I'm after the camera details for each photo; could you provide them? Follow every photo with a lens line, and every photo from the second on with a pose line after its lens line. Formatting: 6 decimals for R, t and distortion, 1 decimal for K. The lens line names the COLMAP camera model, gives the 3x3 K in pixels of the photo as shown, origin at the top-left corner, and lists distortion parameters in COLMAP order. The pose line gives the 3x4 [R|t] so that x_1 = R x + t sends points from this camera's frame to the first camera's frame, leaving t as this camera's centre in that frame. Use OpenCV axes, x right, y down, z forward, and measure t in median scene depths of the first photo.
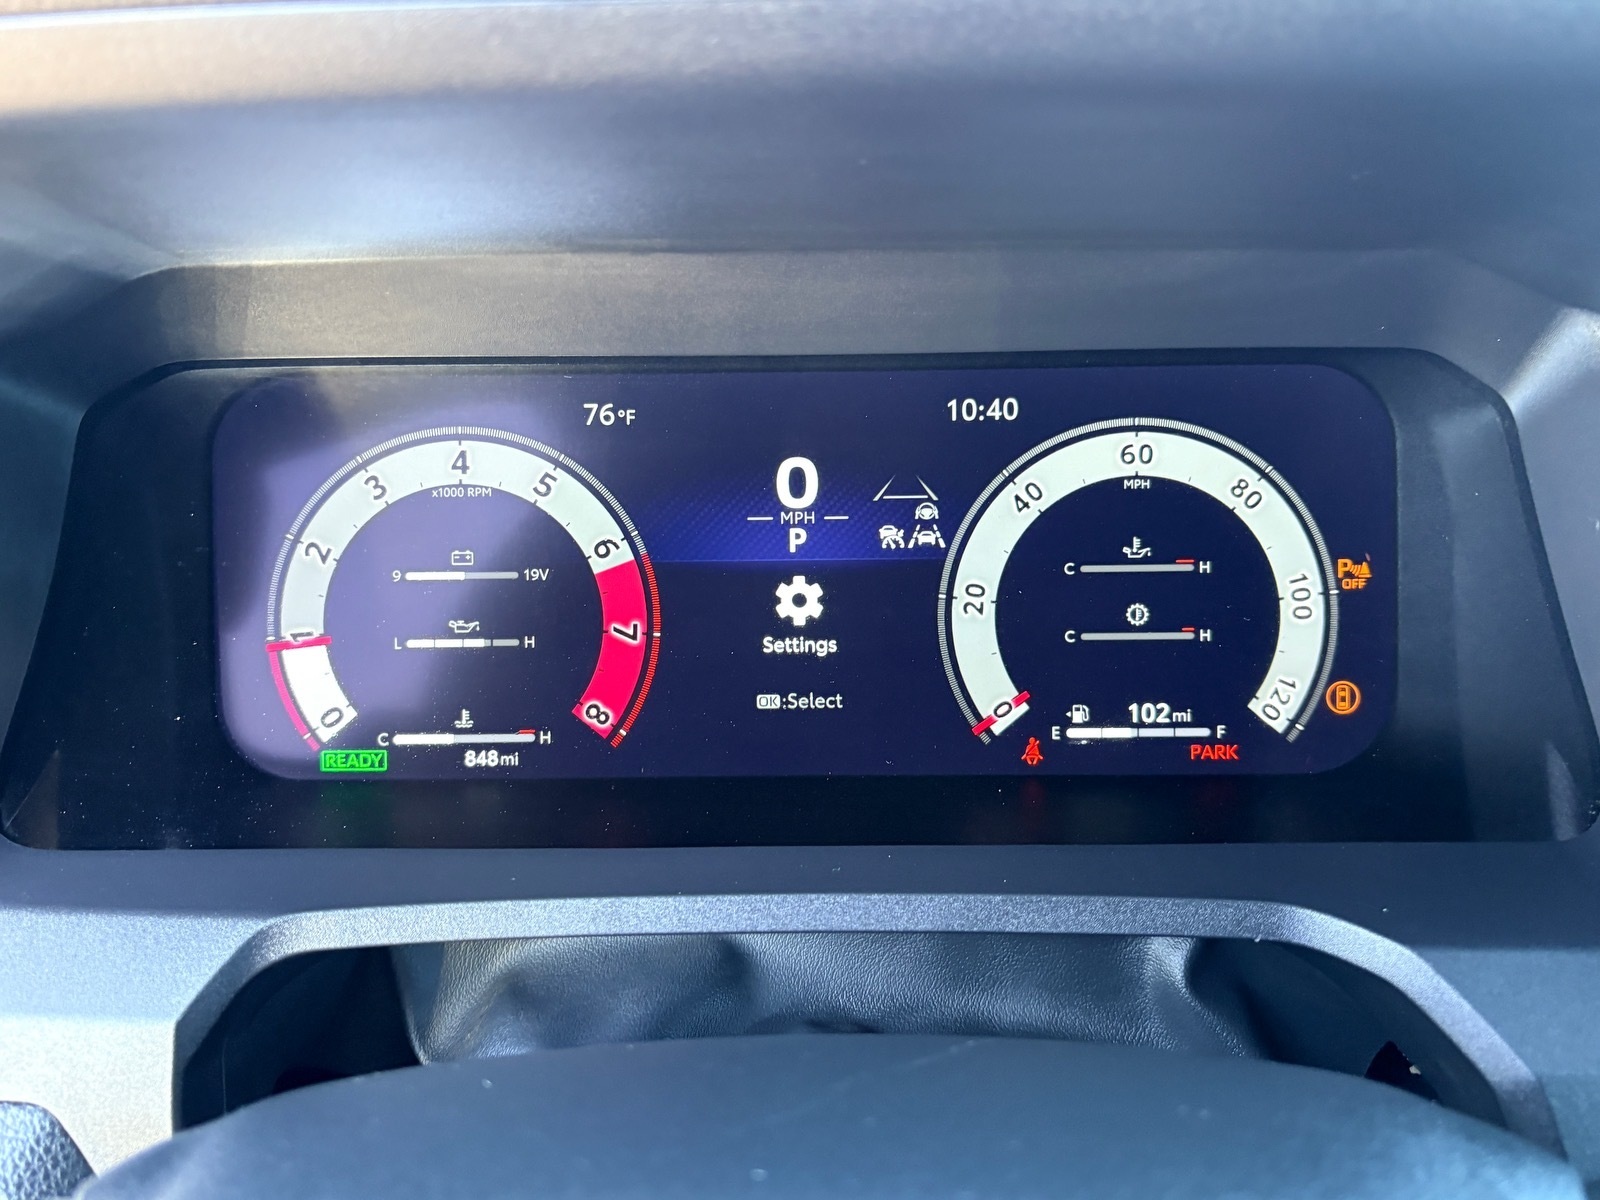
lens RADIAL K [[1491.1, 0, 800.8], [0, 1491.1, 601.1], [0, 0, 1]] dist [0.024363, -0.001250]
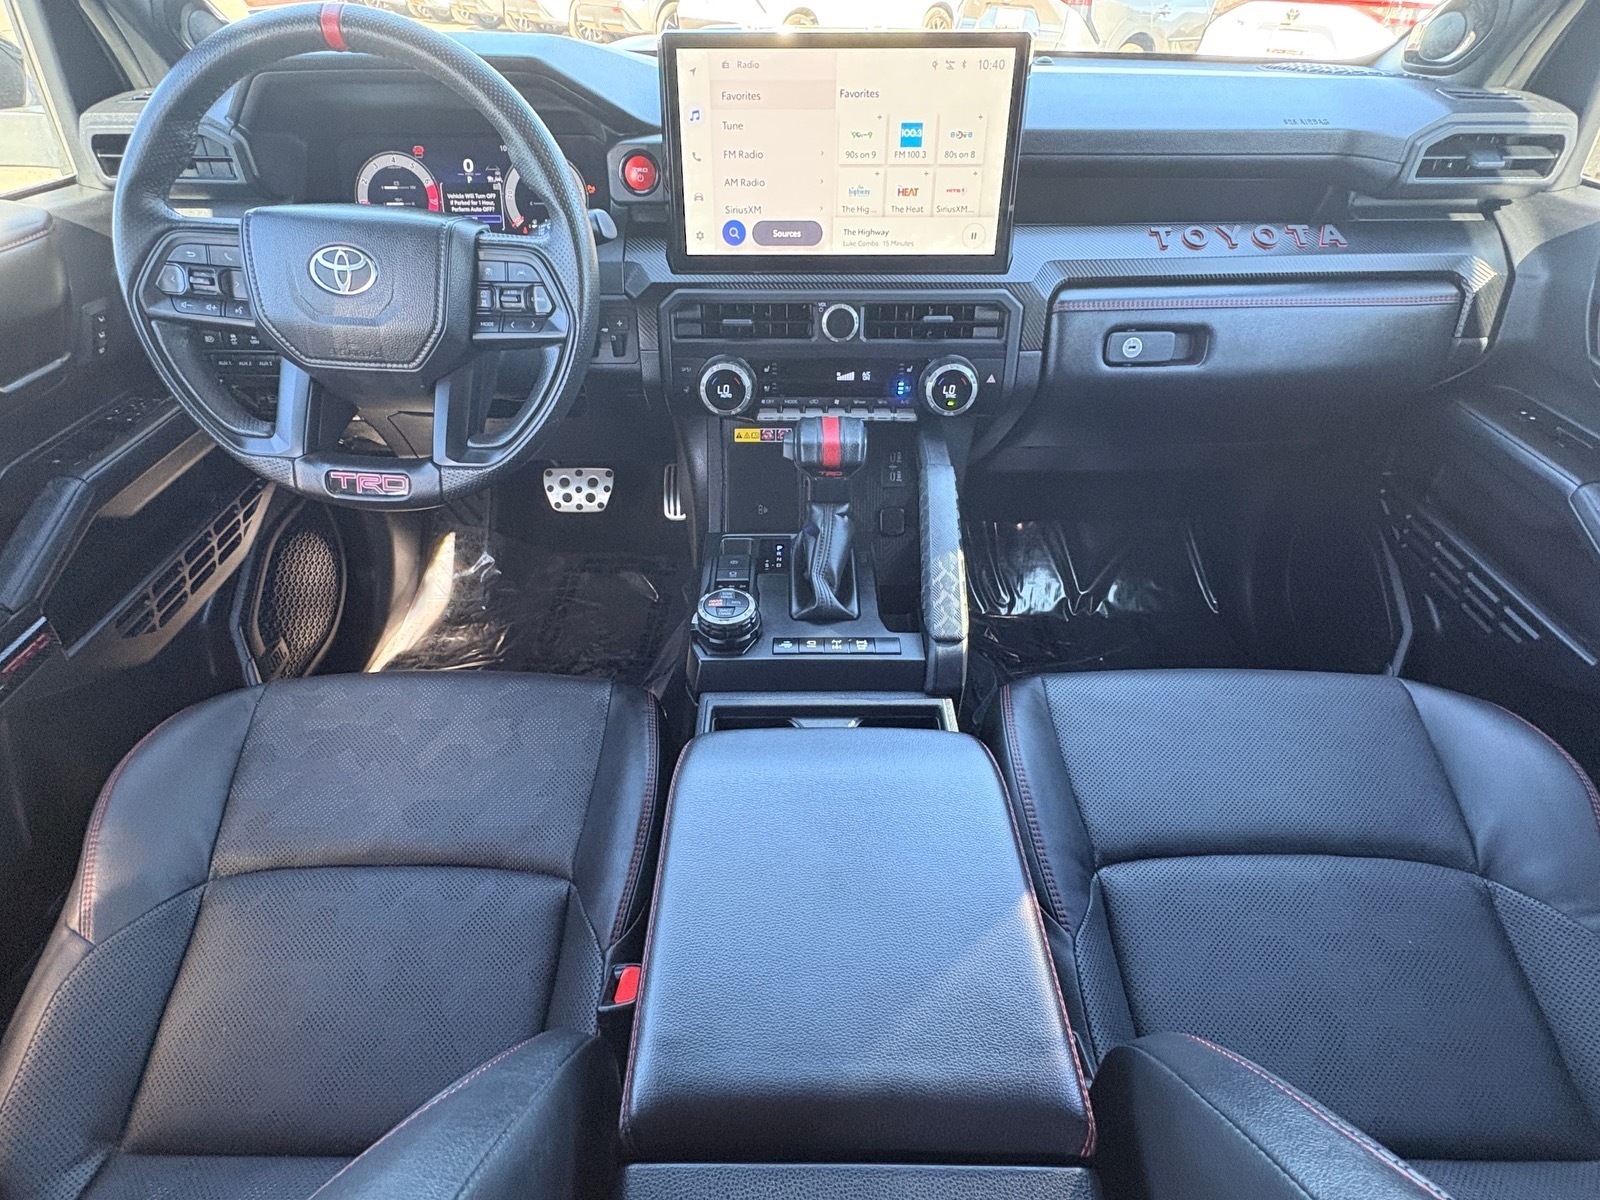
lens RADIAL K [[846.3, 0, 792.5], [0, 846.3, 594.1], [0, 0, 1]] dist [0.004332, 0.000257]
pose [[0.999910, 0.006803, 0.011533, 0.960942], [-0.009852, 0.957091, 0.289621, 0.410344], [-0.009068, -0.289709, 0.957072, -1.849815]]
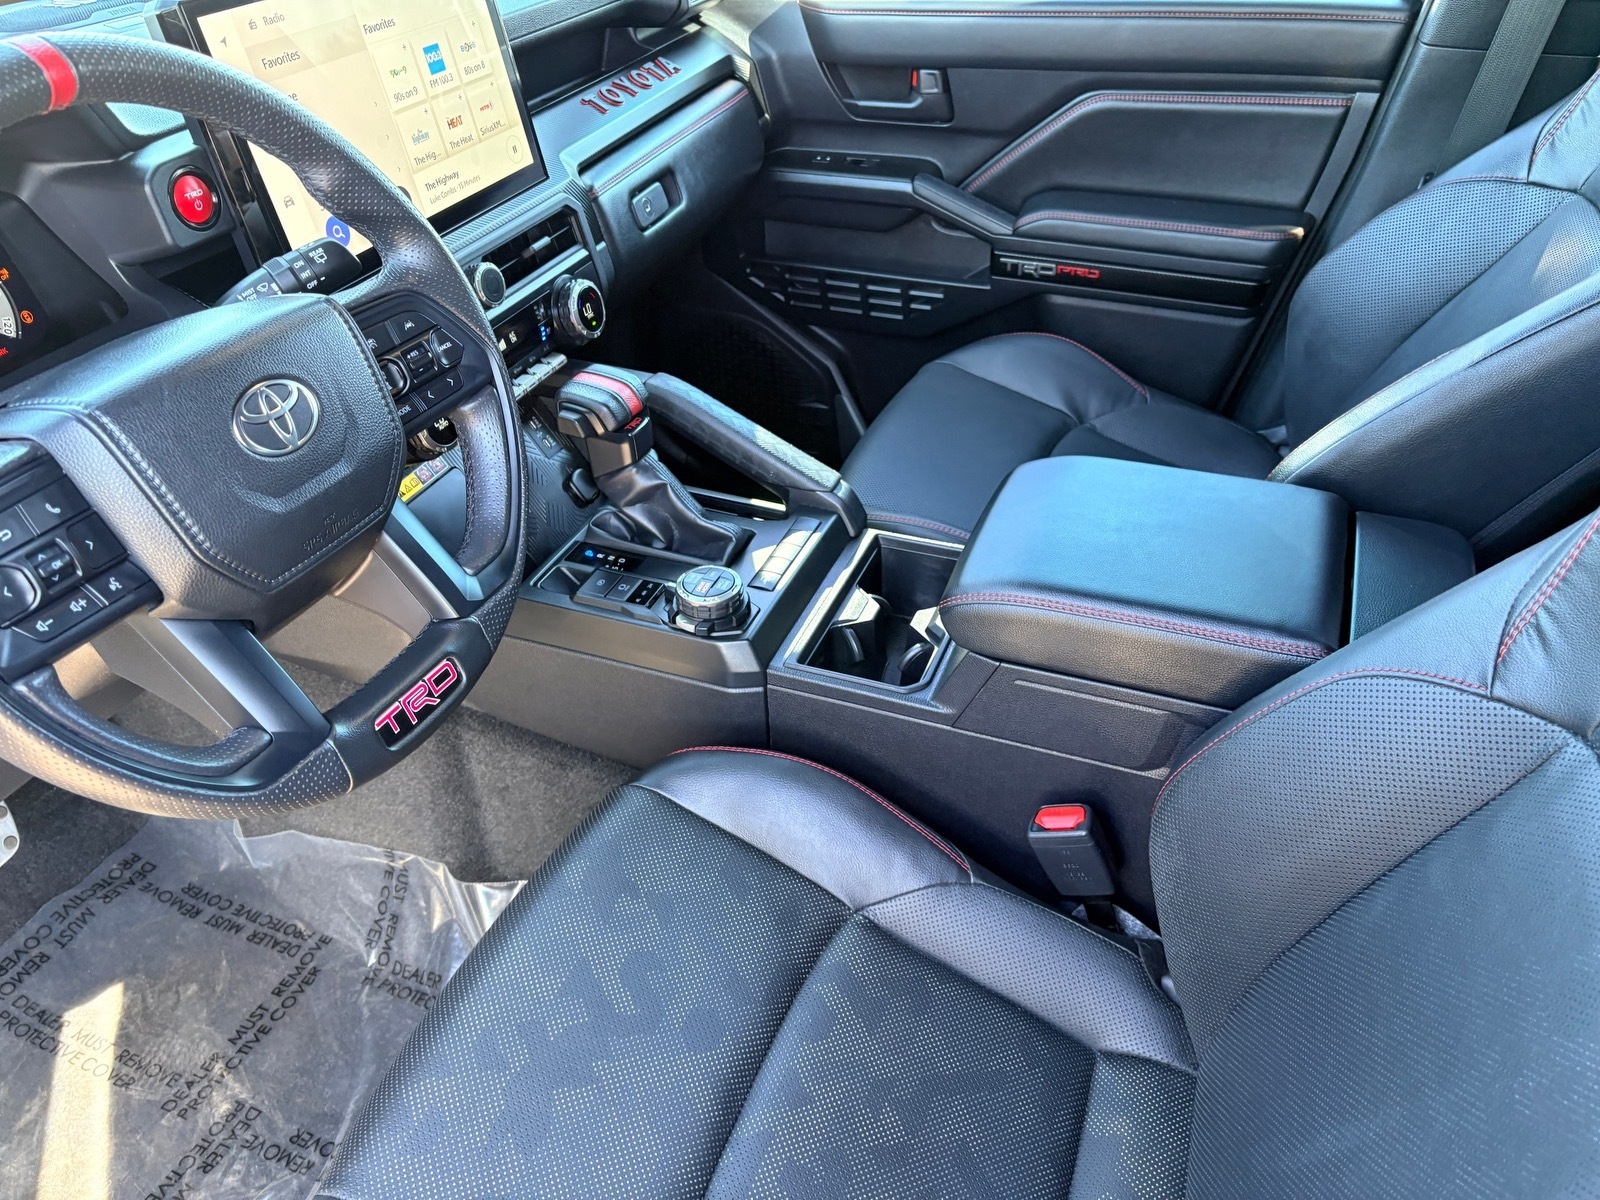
lens RADIAL K [[1230.2, 0, 805.9], [0, 1230.2, 605.5], [0, 0, 1]] dist [0.048492, -0.052968]
pose [[0.354144, -0.538849, 0.764345, -1.173677], [0.341736, 0.835358, 0.430575, 0.012008], [-0.870516, 0.108718, 0.479981, -1.306472]]
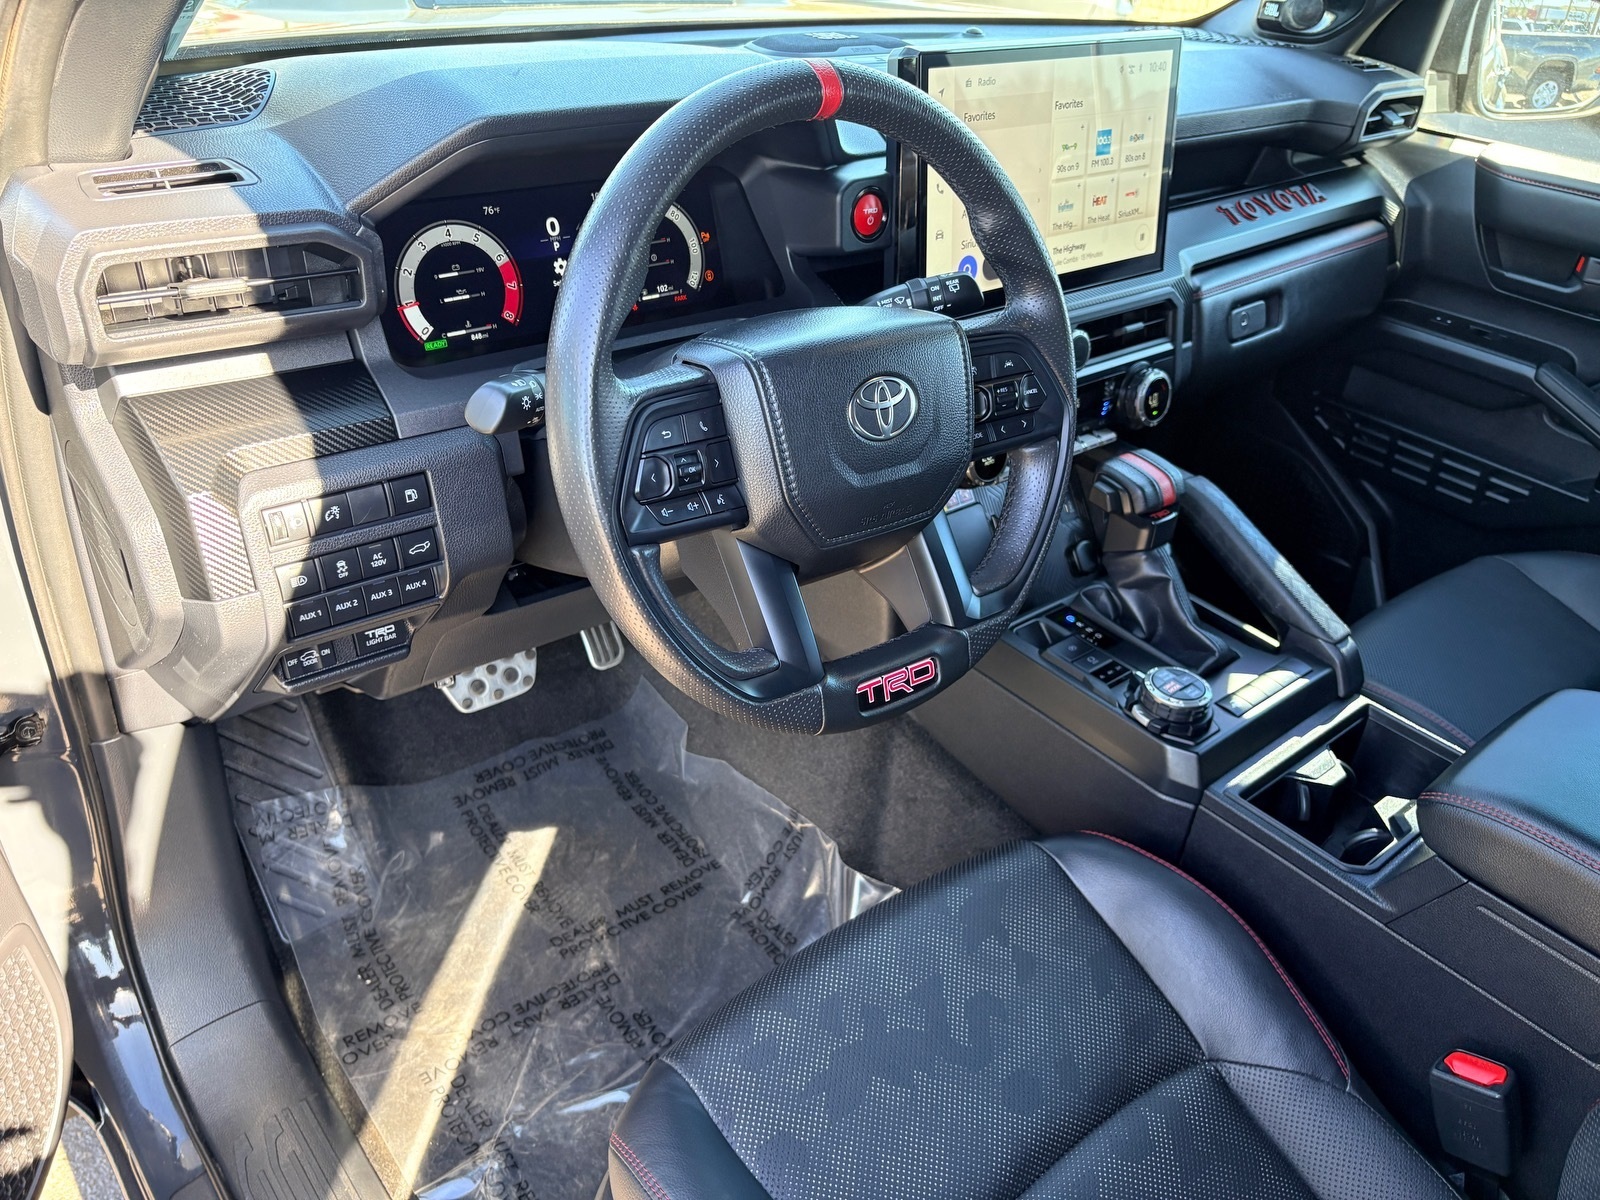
lens RADIAL K [[1230.2, 0, 788.5], [0, 1230.2, 608.7], [0, 0, 1]] dist [0.048492, -0.052968]
pose [[0.755050, -0.292773, 0.586671, -1.342248], [0.142340, 0.946623, 0.289211, -0.004083], [-0.640030, -0.134862, 0.756422, -1.308567]]
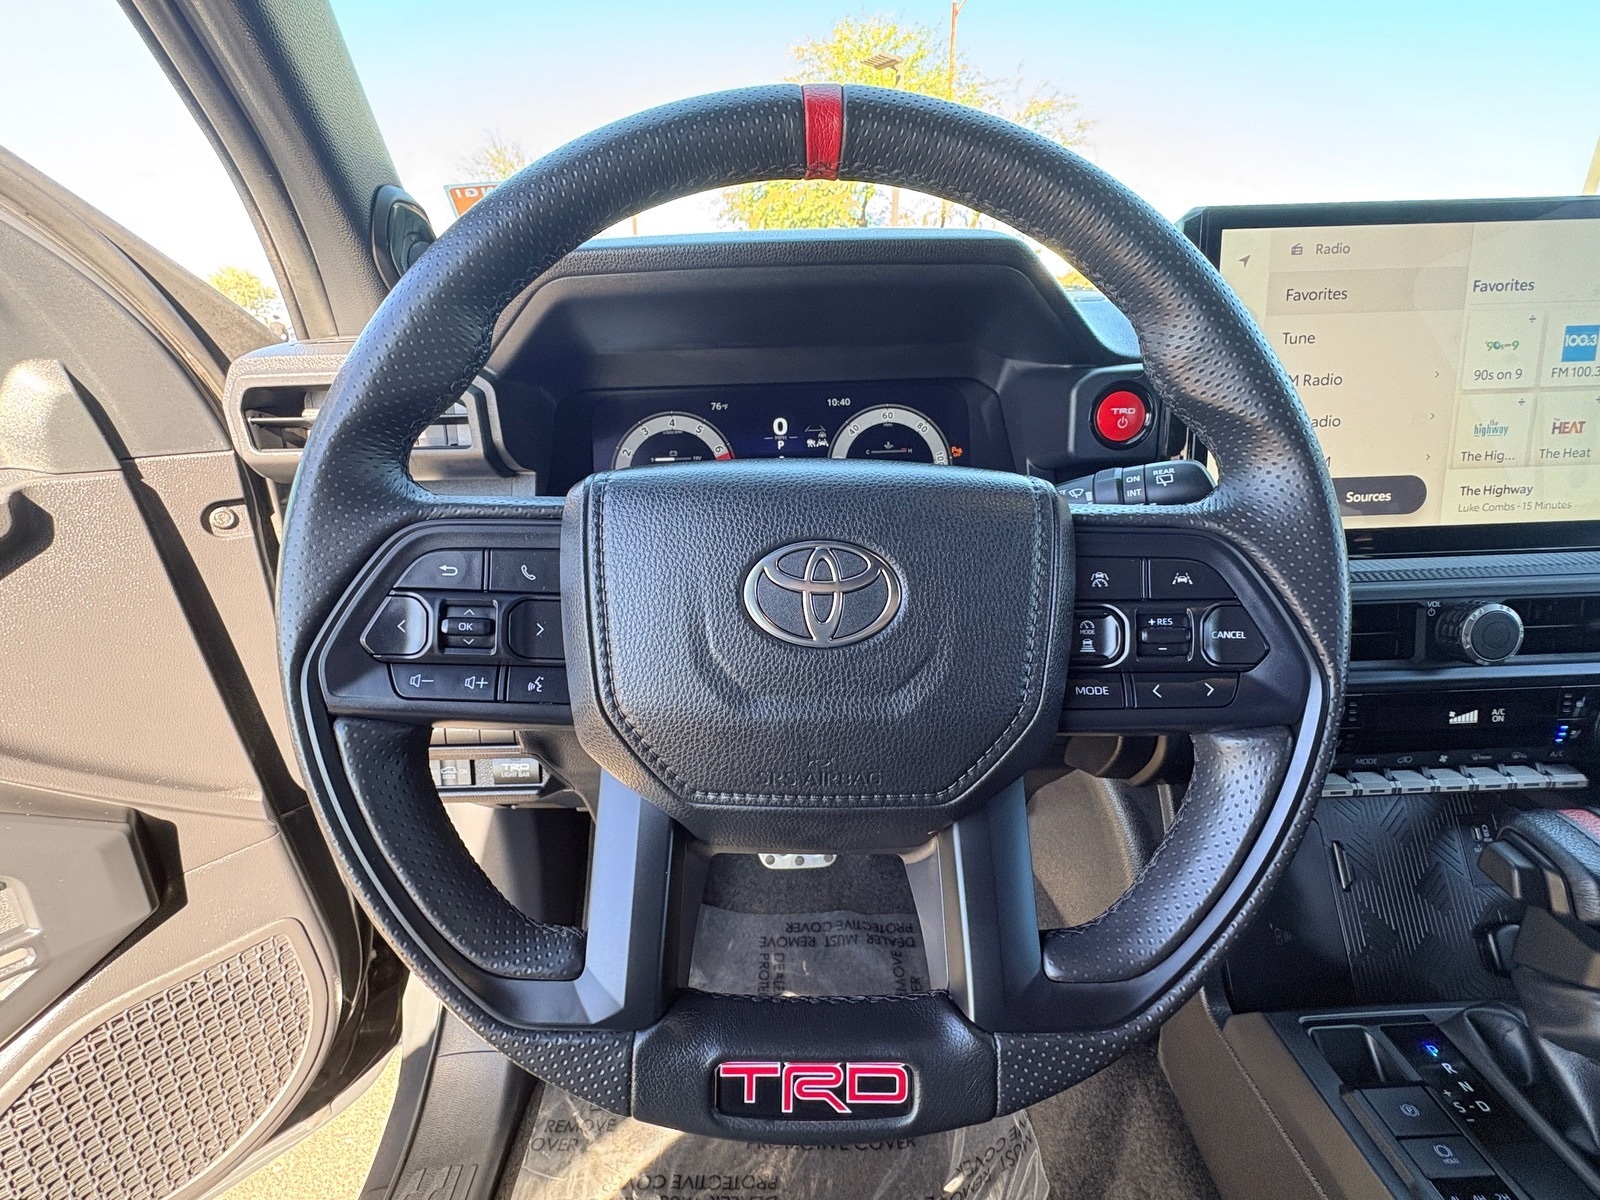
lens RADIAL K [[750.4, 0, 792.2], [0, 750.4, 598.5], [0, 0, 1]] dist [0.004022, -0.001465]
pose [[0.998965, -0.026567, 0.036932, -0.045348], [0.026677, 0.999641, -0.002483, 0.285912], [-0.036852, 0.003466, 0.999315, -0.573280]]
